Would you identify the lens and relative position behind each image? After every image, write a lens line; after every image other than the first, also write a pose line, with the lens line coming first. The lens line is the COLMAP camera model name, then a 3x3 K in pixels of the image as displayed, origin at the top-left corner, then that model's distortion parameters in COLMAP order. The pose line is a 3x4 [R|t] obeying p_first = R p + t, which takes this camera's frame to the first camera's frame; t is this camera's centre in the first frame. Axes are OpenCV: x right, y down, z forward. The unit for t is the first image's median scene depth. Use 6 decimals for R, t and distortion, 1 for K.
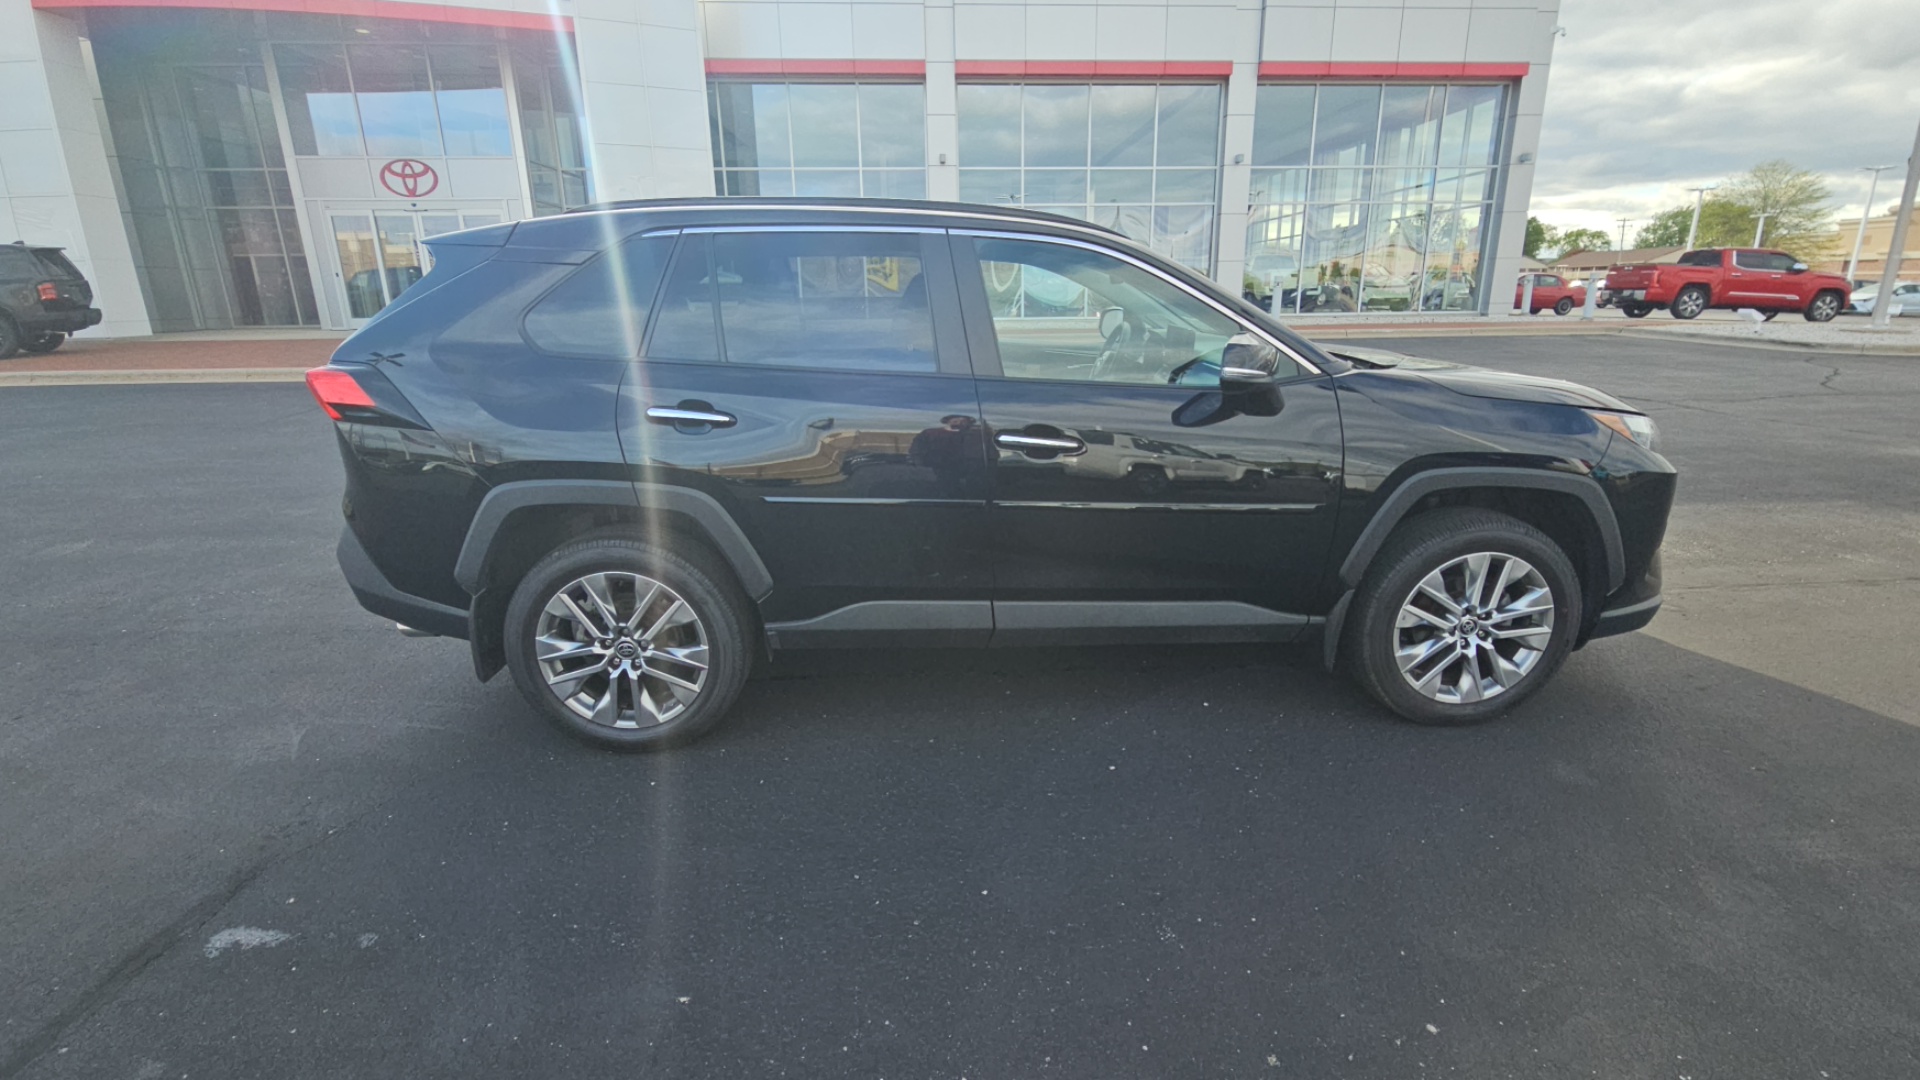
lens RADIAL K [[848.0, 0, 953.2], [0, 848.0, 533.4], [0, 0, 1]] dist [-0.000709, -0.000437]
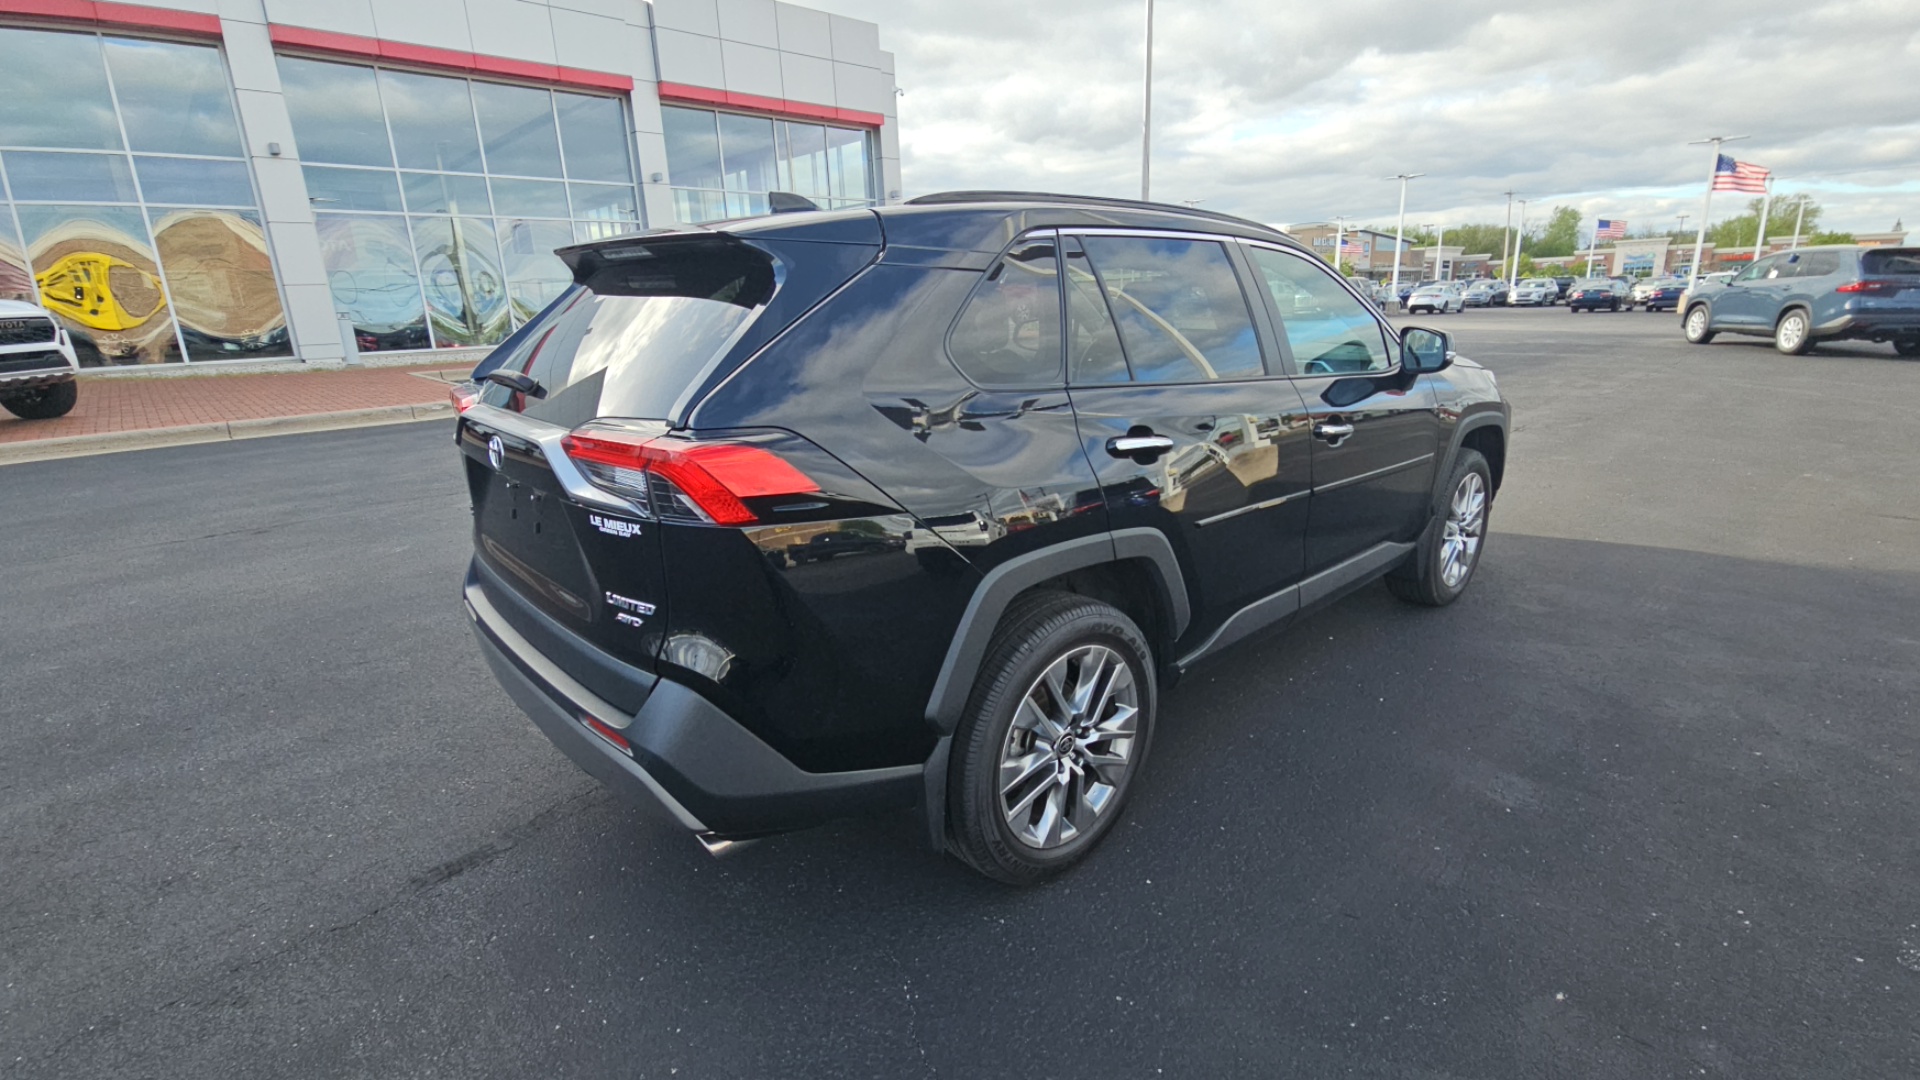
lens RADIAL K [[861.4, 0, 979.5], [0, 861.4, 535.8], [0, 0, 1]] dist [0.003351, -0.005243]
pose [[0.751478, -0.189576, 0.631935, -0.093093], [0.205551, 0.977430, 0.048786, -0.011447], [-0.626921, 0.093233, 0.773484, 0.039808]]
